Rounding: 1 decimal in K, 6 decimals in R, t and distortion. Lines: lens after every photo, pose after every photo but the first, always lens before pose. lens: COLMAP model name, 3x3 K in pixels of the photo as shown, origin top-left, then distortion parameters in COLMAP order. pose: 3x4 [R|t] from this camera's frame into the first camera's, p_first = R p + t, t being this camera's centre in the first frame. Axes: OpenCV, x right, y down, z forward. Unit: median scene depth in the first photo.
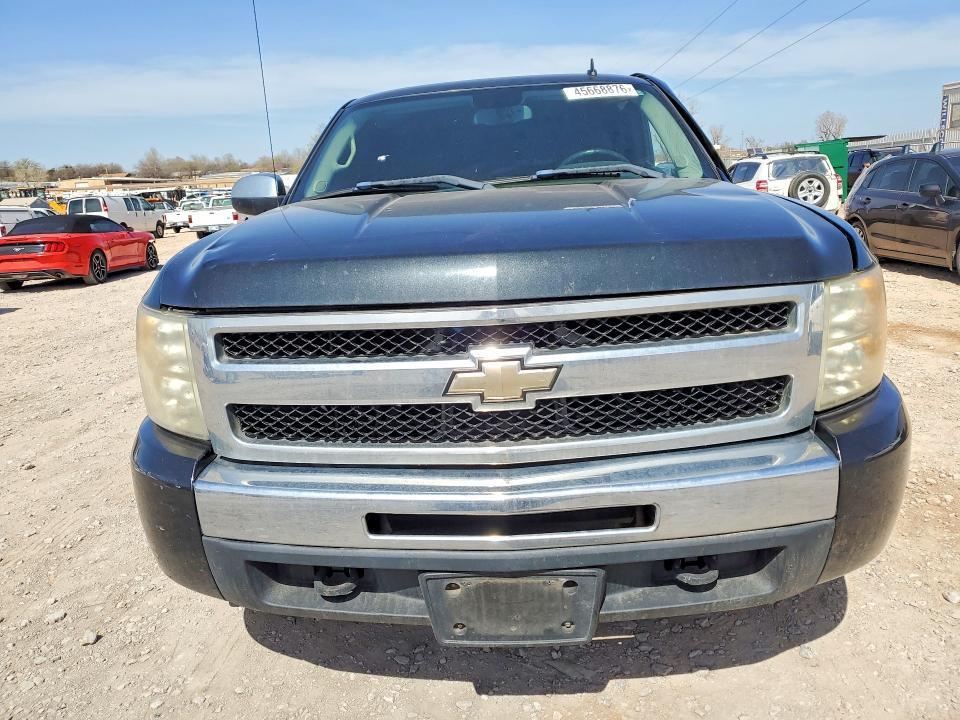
lens RADIAL K [[738.4, 0, 479.0], [0, 738.4, 358.6], [0, 0, 1]] dist [0.001860, -0.000654]
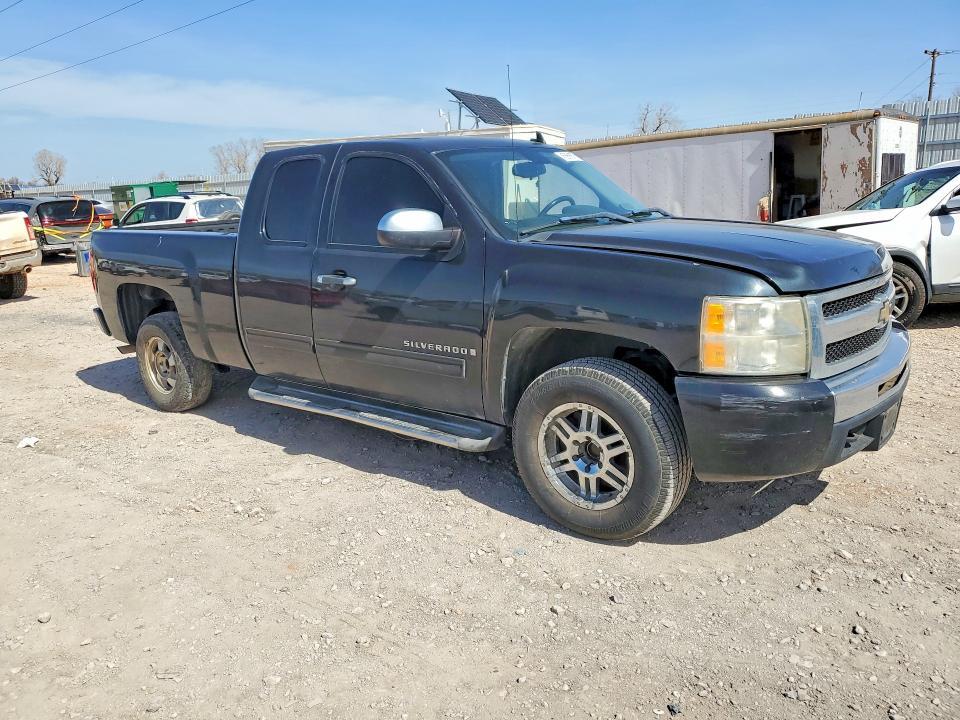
lens RADIAL K [[738.4, 0, 478.6], [0, 738.4, 361.4], [0, 0, 1]] dist [0.001860, -0.000654]
pose [[0.590309, -0.133585, 0.796047, -0.890787], [0.171980, 0.984380, 0.037658, -0.042069], [-0.788643, 0.114674, 0.604062, 0.248226]]
